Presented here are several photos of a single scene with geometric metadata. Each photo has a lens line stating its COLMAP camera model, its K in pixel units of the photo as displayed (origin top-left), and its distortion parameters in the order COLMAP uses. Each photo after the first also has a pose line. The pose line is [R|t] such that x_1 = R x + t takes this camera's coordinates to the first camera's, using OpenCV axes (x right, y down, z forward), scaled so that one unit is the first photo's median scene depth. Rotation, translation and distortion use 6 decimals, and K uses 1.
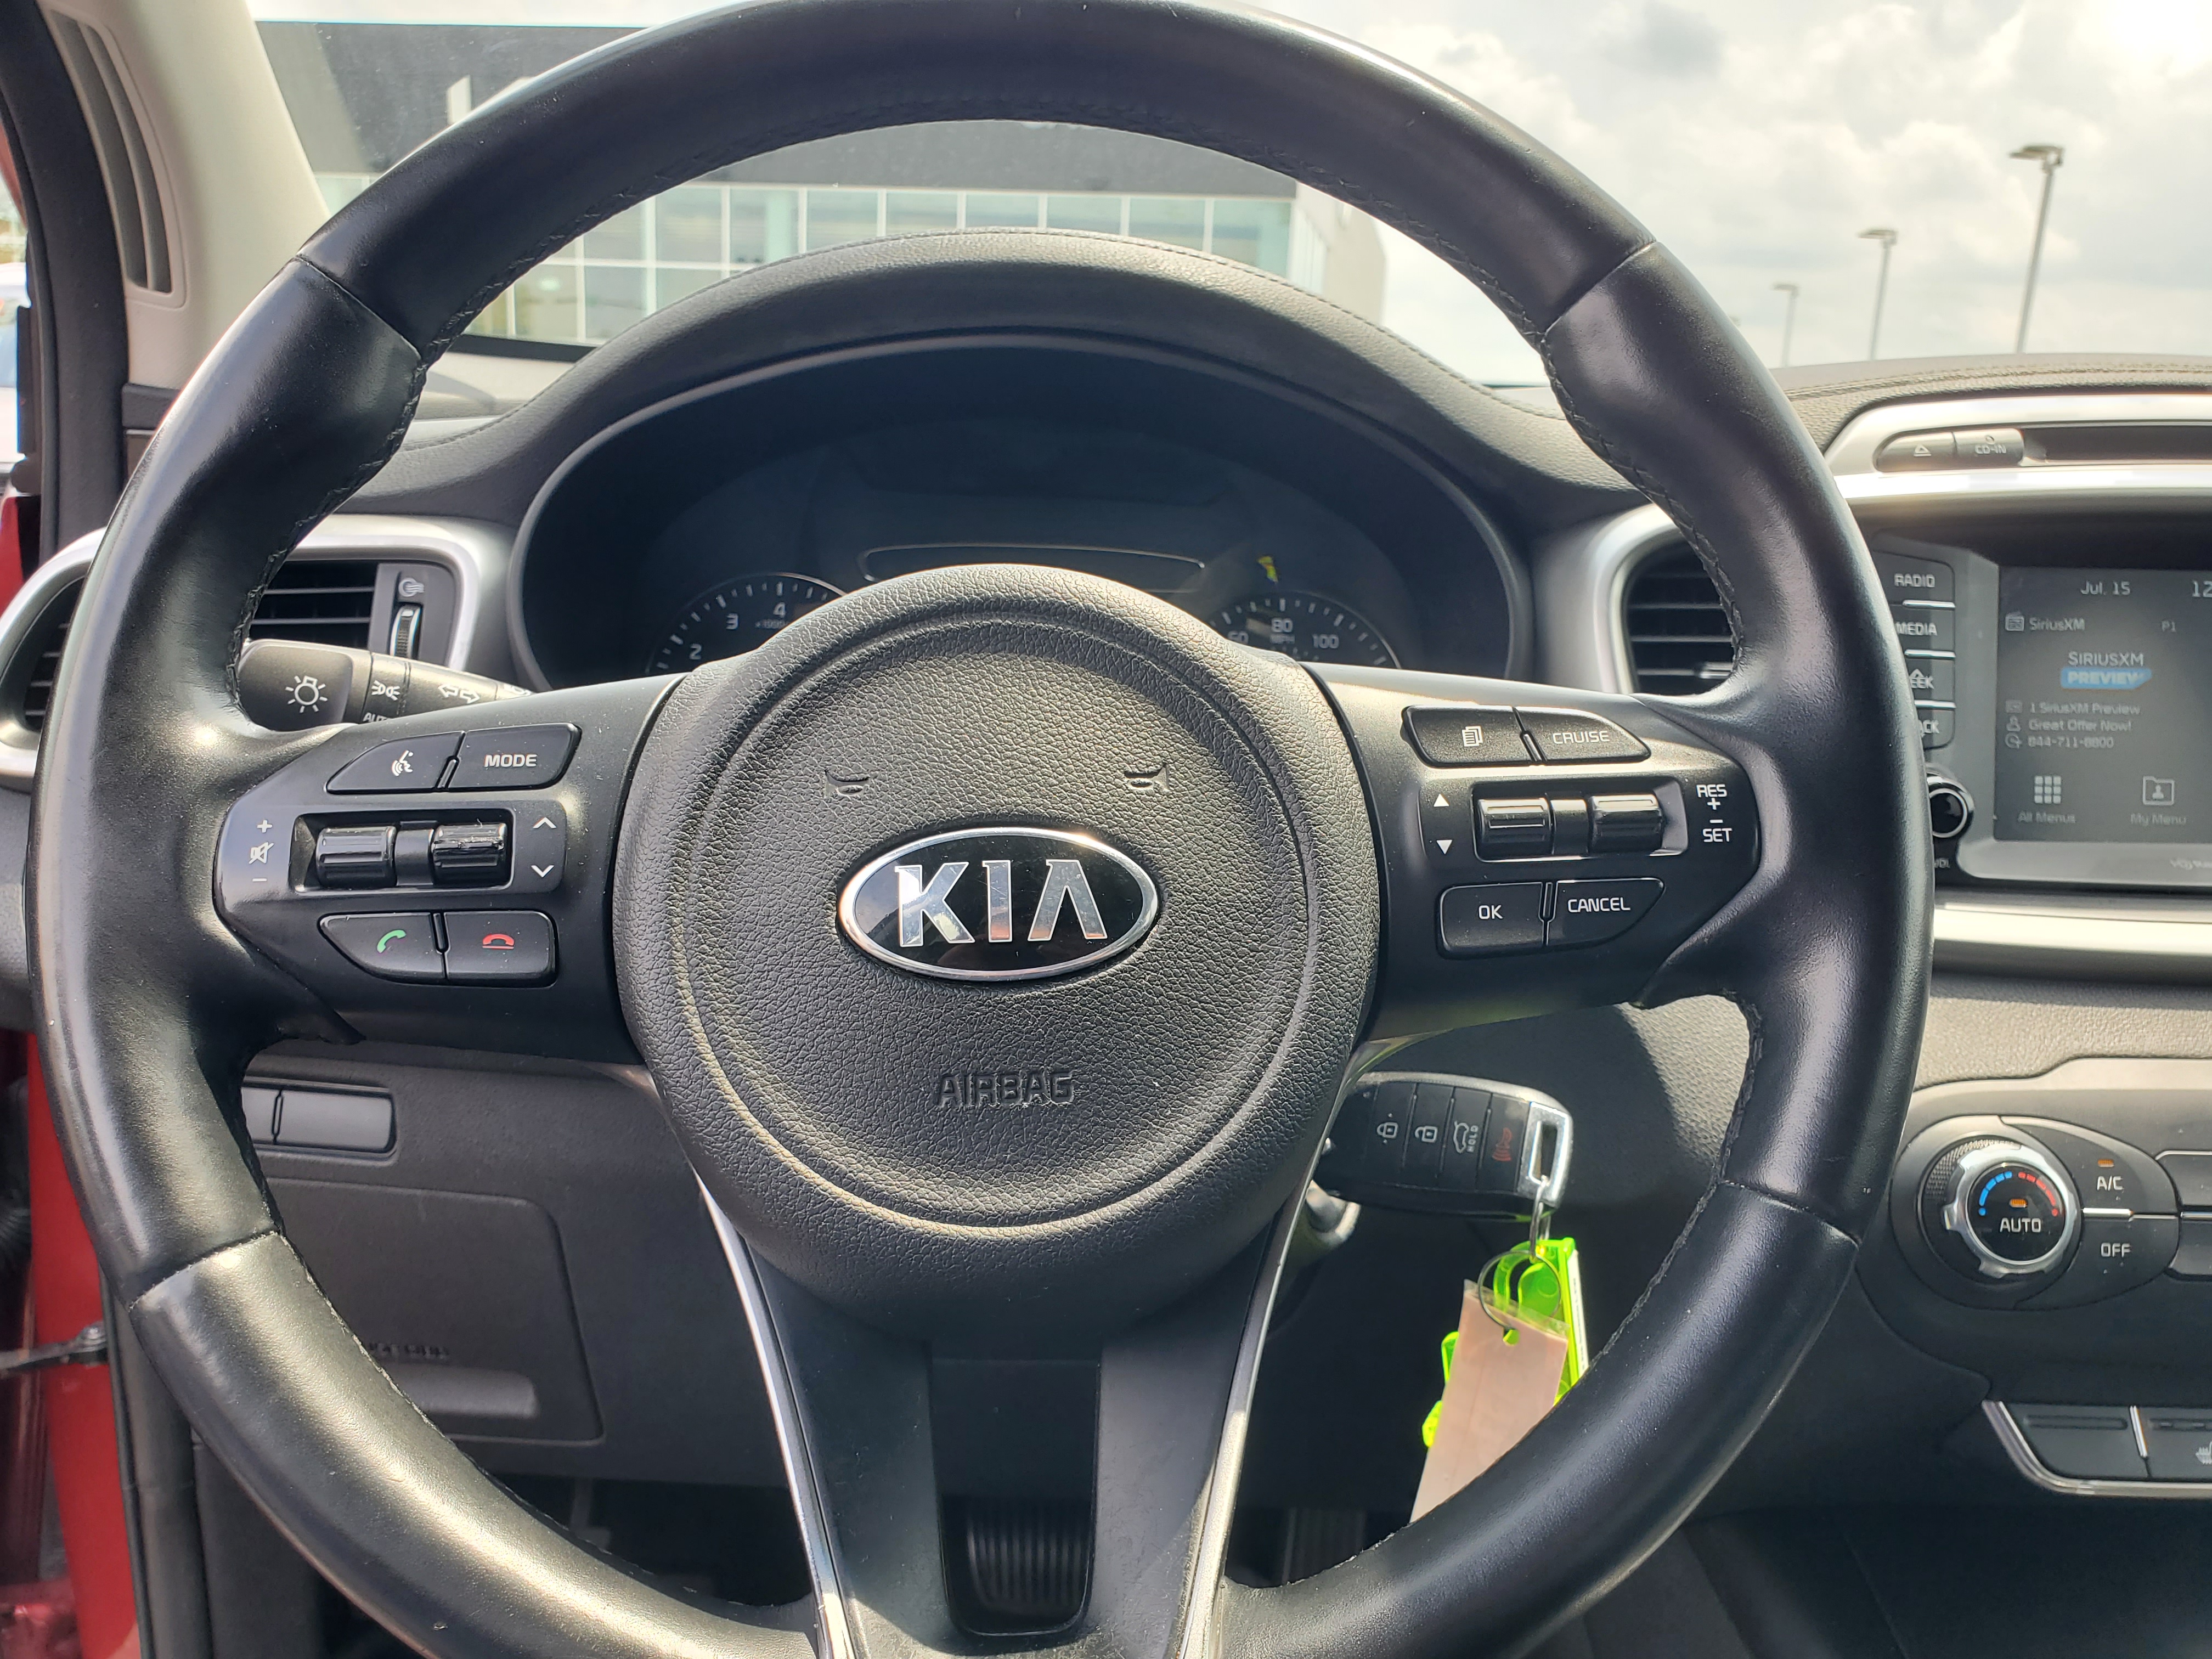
lens RADIAL K [[1754.8, 0, 1085.6], [0, 1754.8, 848.6], [0, 0, 1]] dist [0.039555, -0.044892]
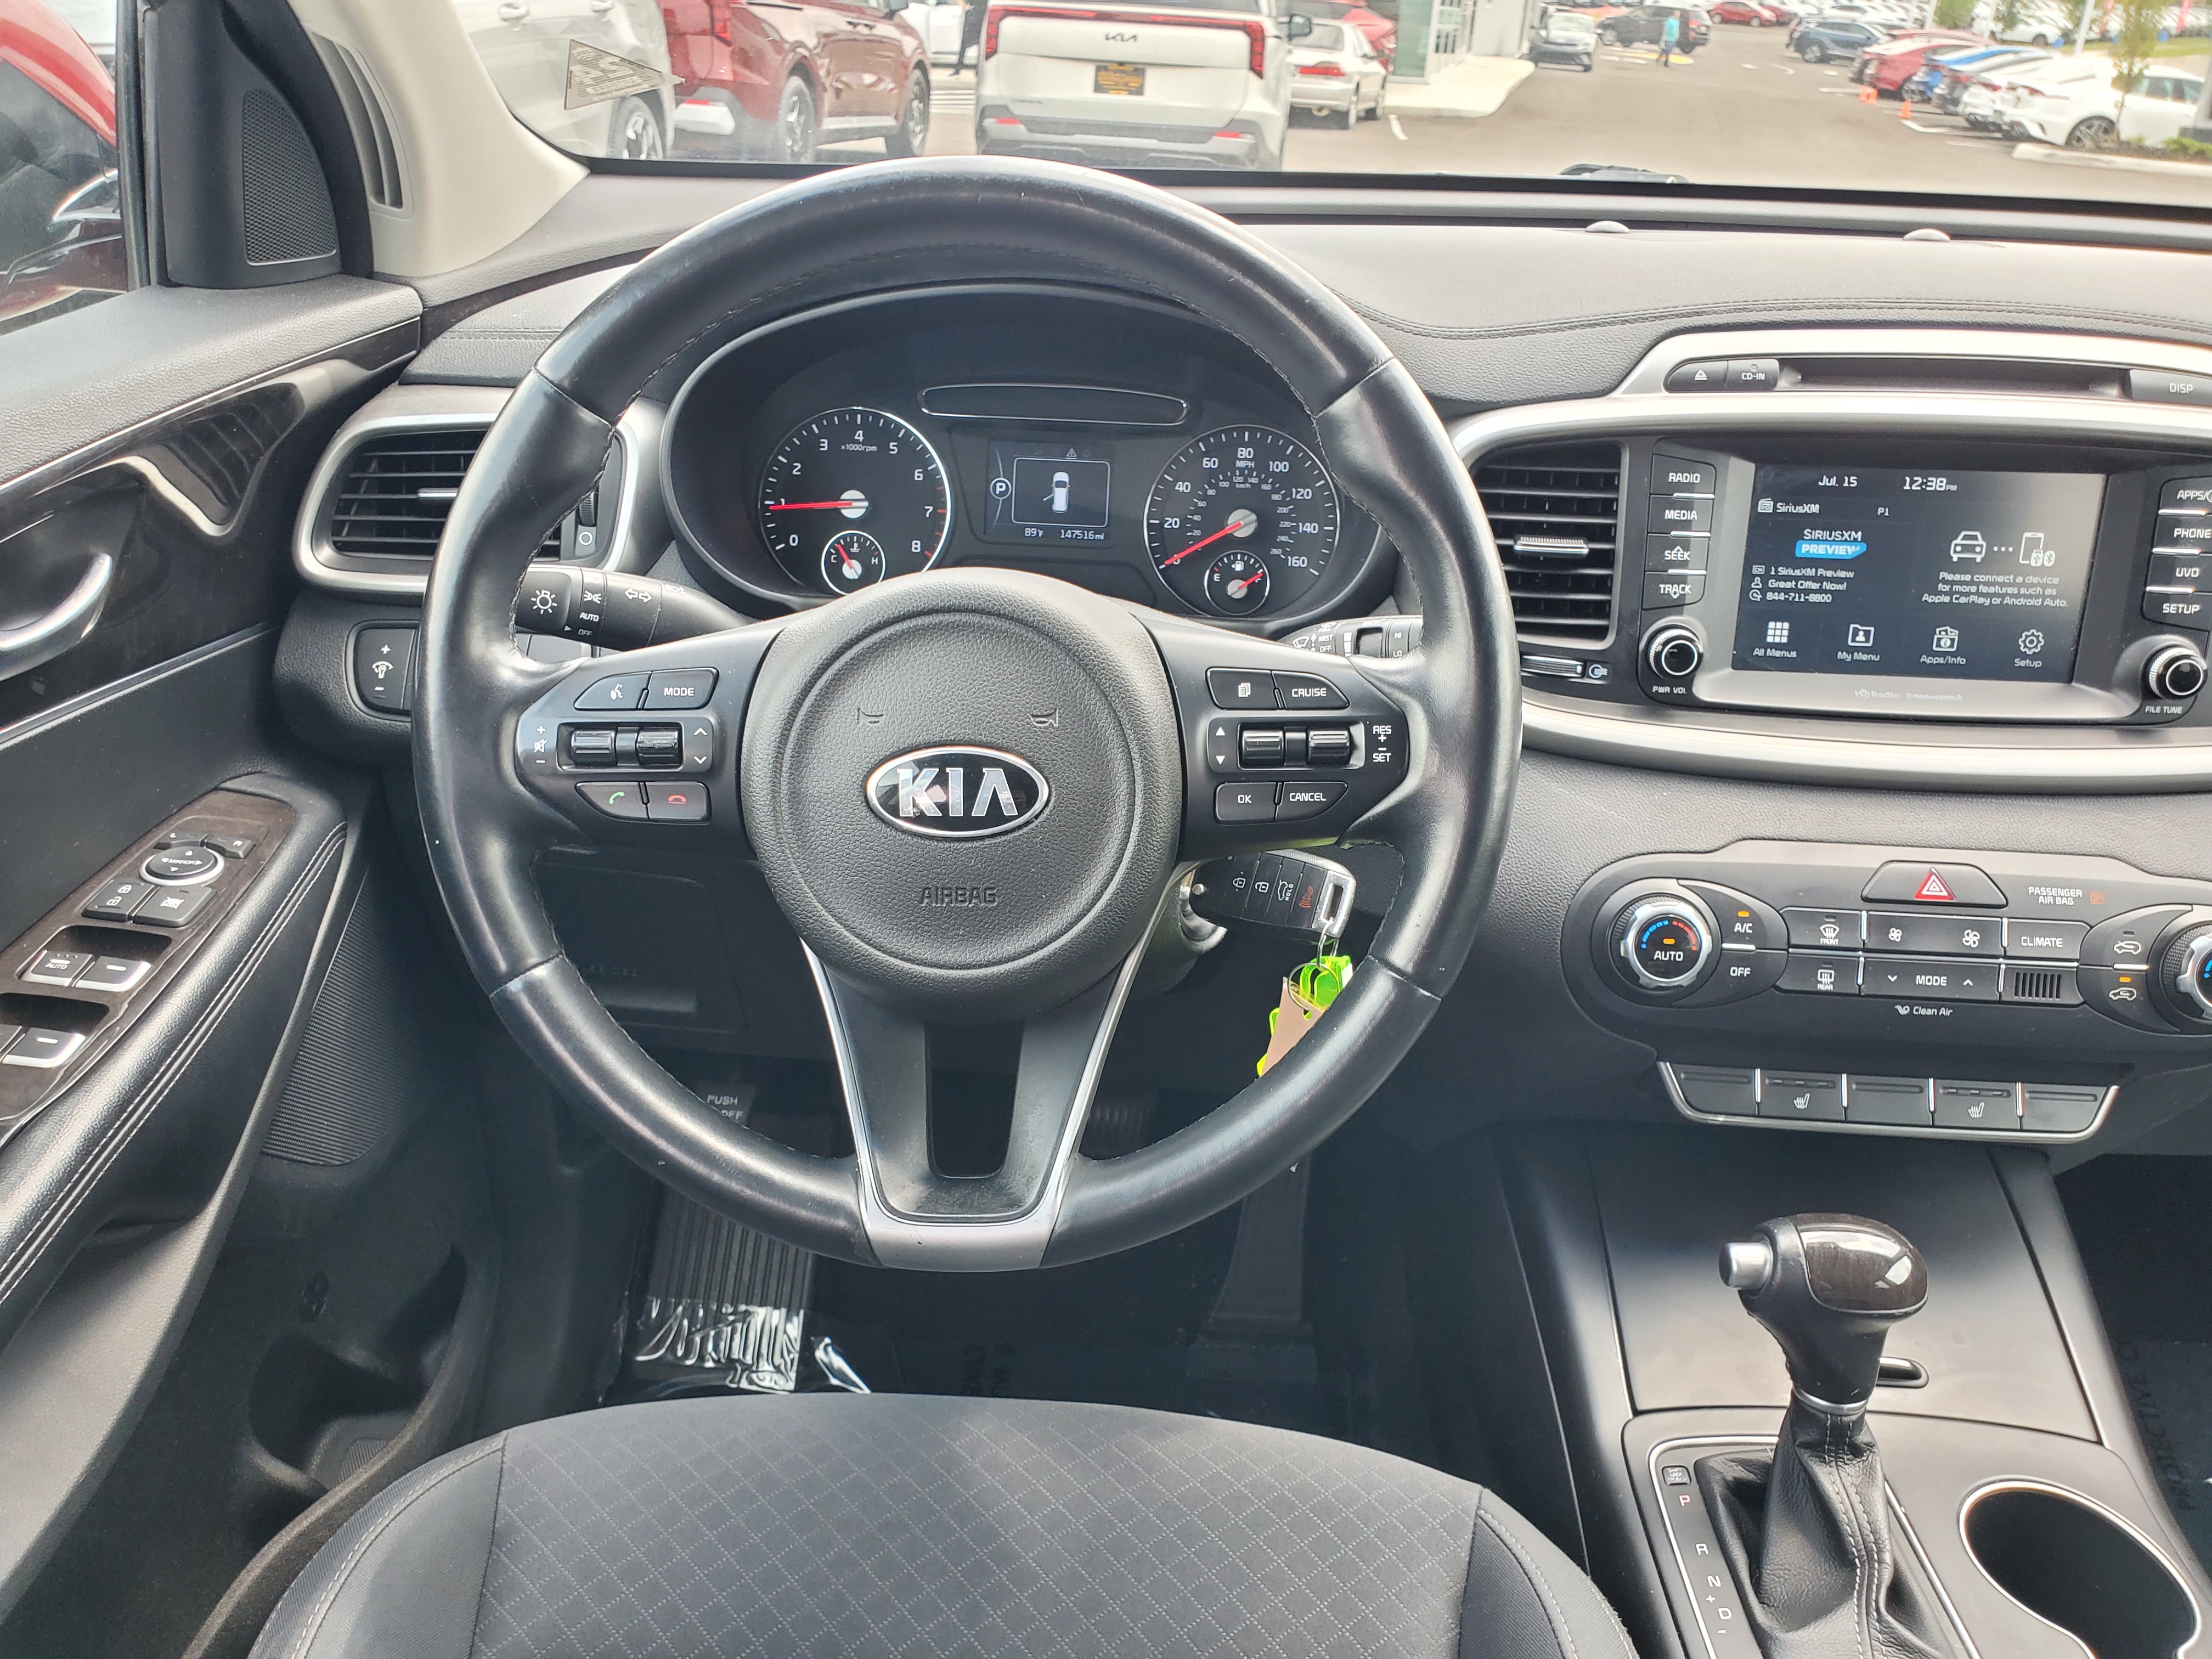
lens RADIAL K [[1754.8, 0, 1084.5], [0, 1754.8, 867.6], [0, 0, 1]] dist [0.039555, -0.044892]
pose [[0.997017, 0.035549, -0.068513, 0.185609], [-0.017364, 0.968175, 0.249670, -0.308214], [0.075208, -0.247735, 0.965904, -0.647403]]
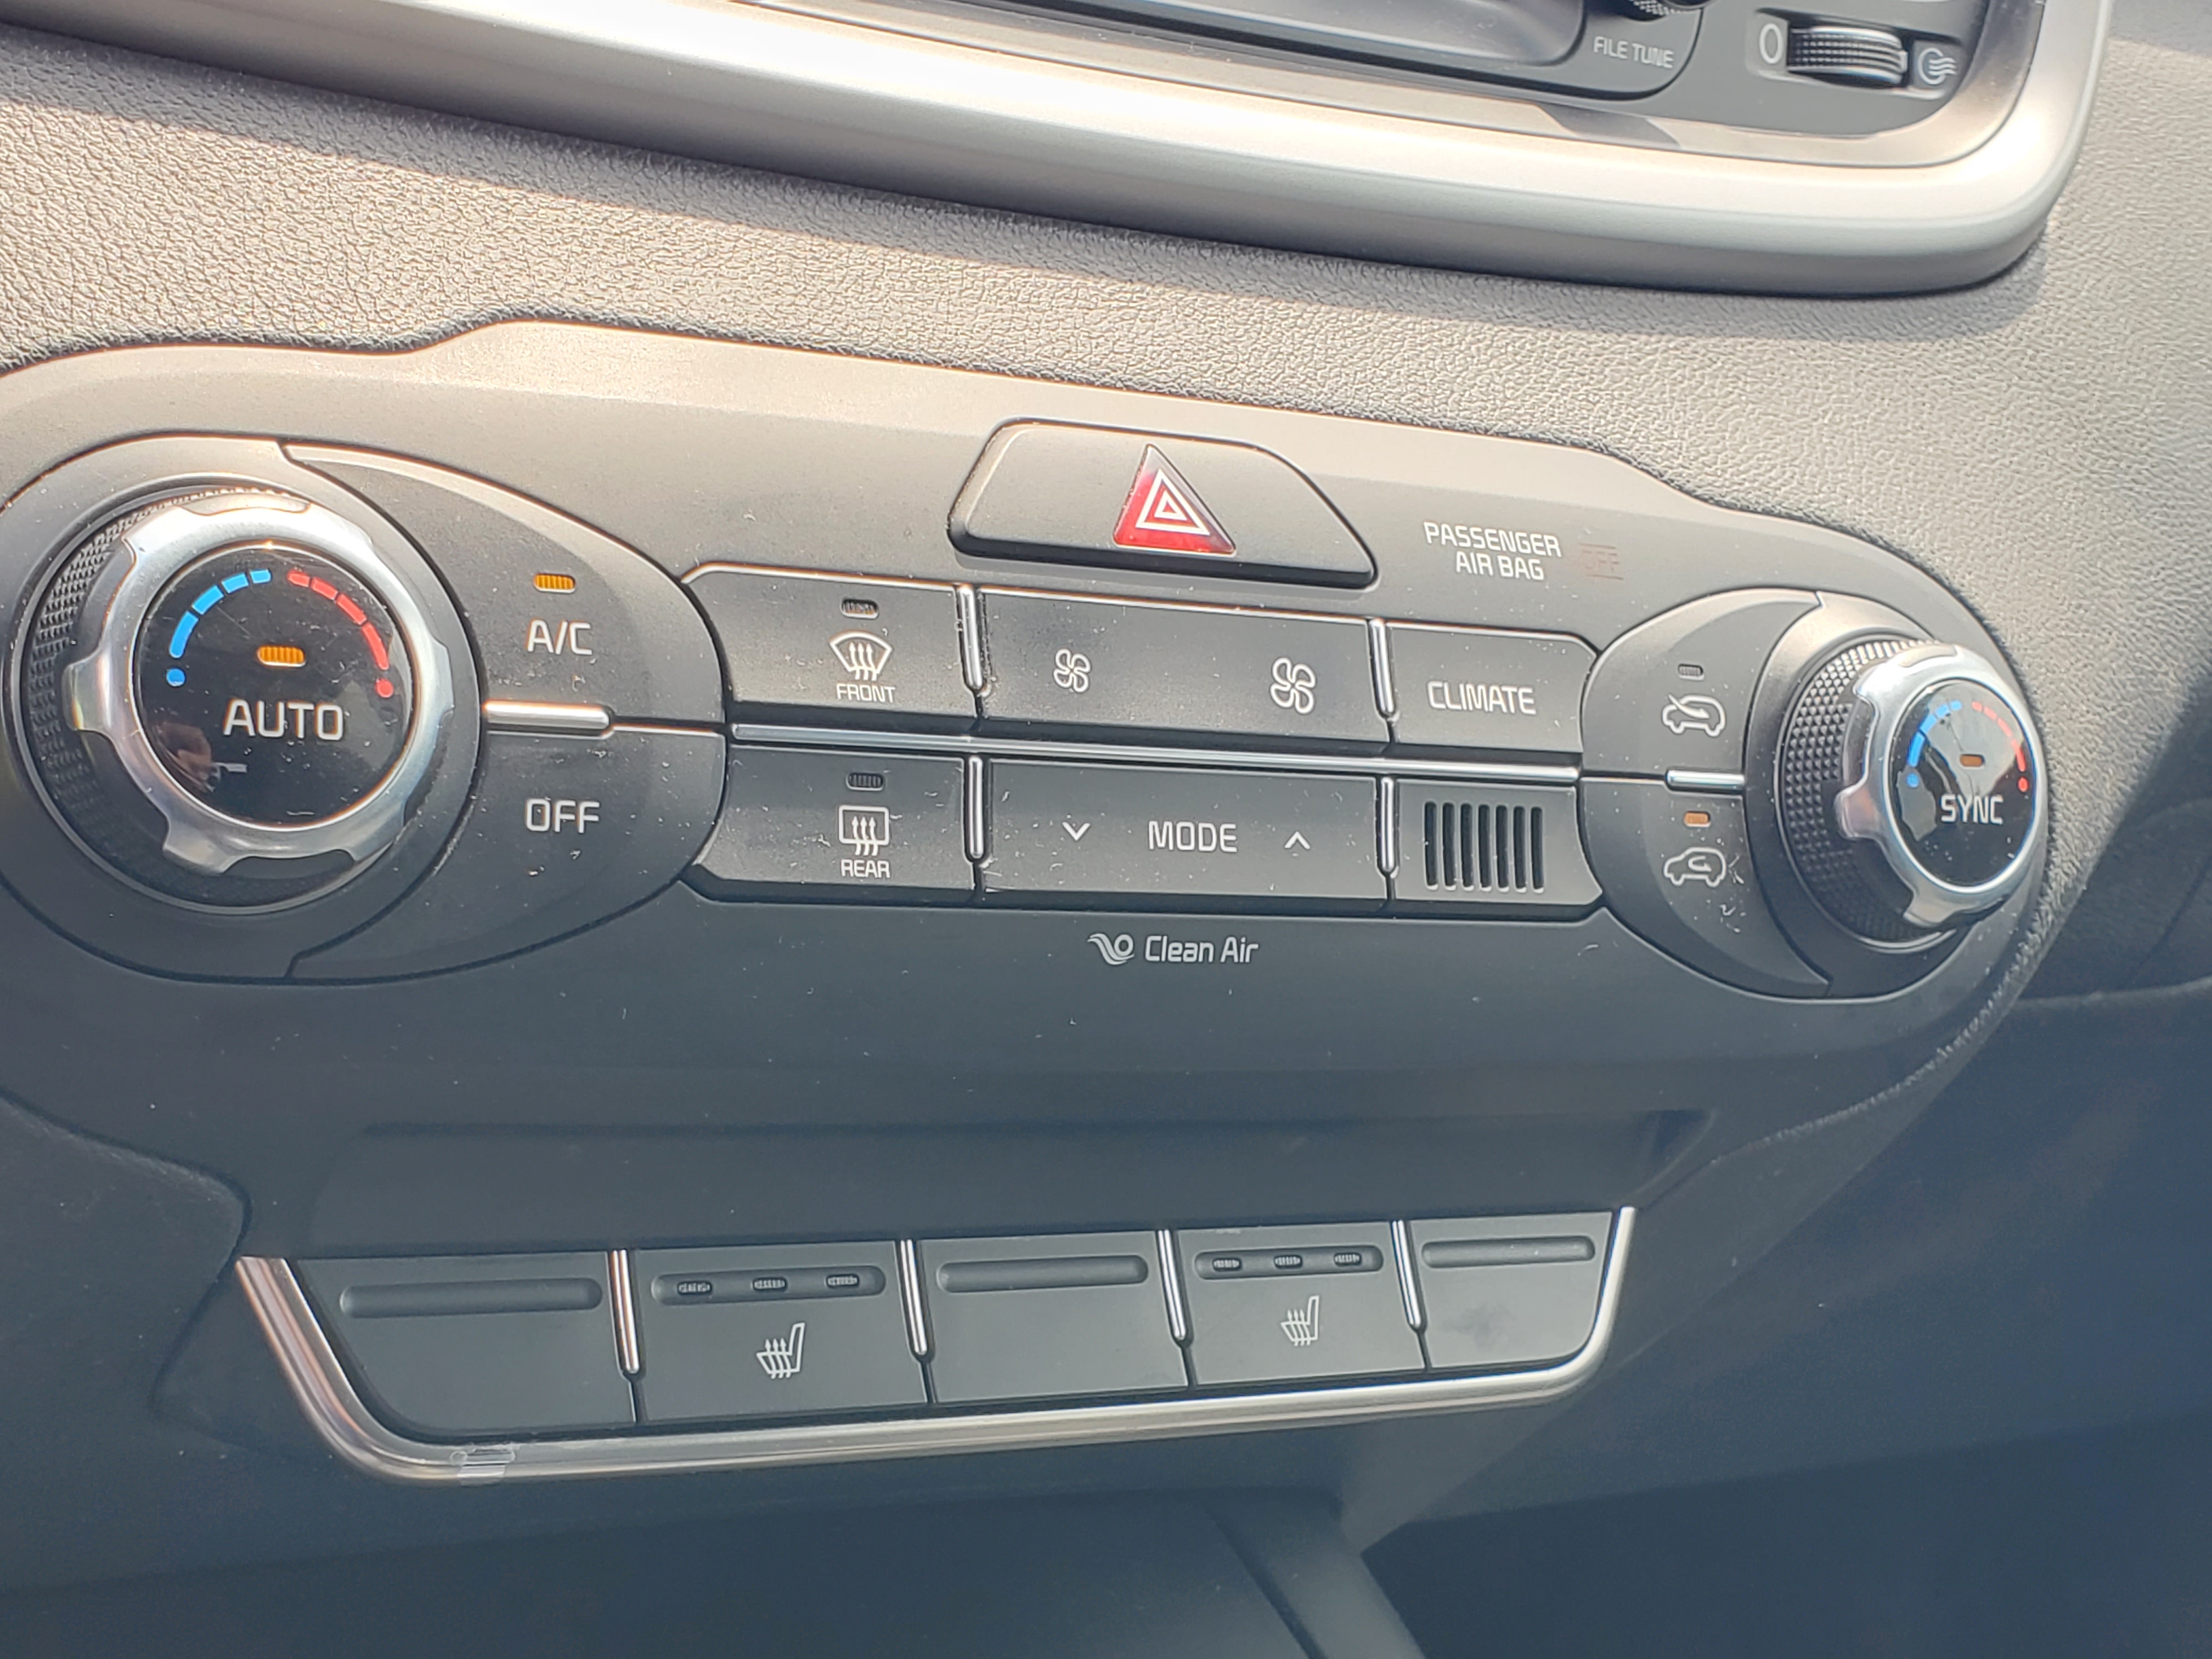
lens RADIAL K [[3432.9, 0, 1108.9], [0, 3432.9, 844.8], [0, 0, 1]] dist [0.148501, 0.000000]
pose [[0.853572, 0.011260, 0.520854, 0.435354], [-0.067734, 0.993679, 0.089519, 0.229602], [-0.516554, -0.111691, 0.848939, 0.470612]]
